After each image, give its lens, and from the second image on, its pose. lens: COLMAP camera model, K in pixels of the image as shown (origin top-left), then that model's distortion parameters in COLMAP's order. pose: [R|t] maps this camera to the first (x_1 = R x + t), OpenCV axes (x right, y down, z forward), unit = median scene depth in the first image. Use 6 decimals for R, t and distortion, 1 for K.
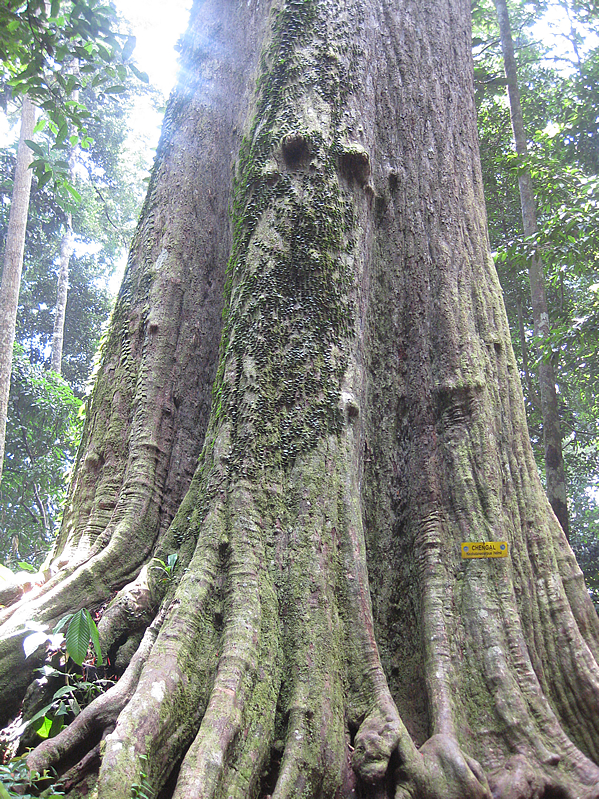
lens RADIAL K [[880.4, 0, 300.6], [0, 880.4, 404.1], [0, 0, 1]] dist [-0.138621, 0.000000]
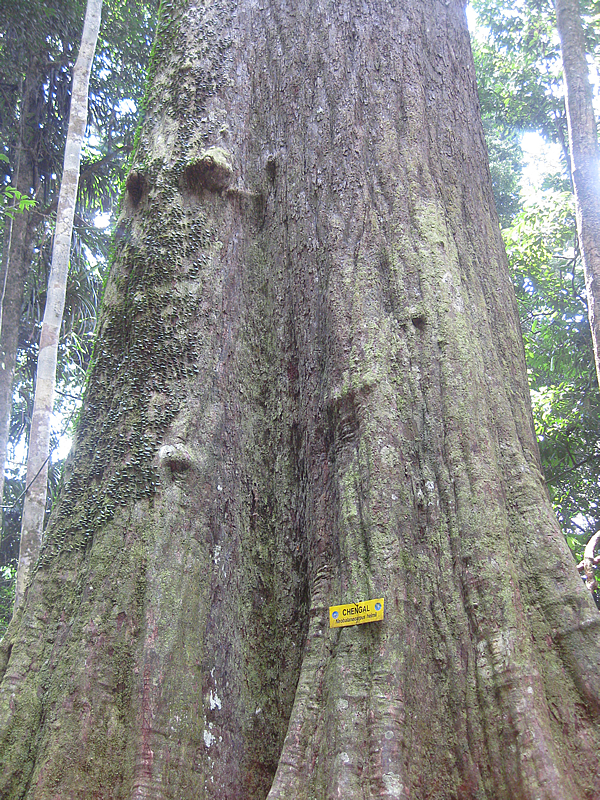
lens RADIAL K [[880.4, 0, 306.6], [0, 880.4, 400.3], [0, 0, 1]] dist [-0.138621, 0.000000]
pose [[0.767982, -0.256634, -0.586807, 0.613443], [0.220748, 0.966134, -0.133625, 0.080933], [0.601227, -0.026915, 0.798625, 0.386000]]
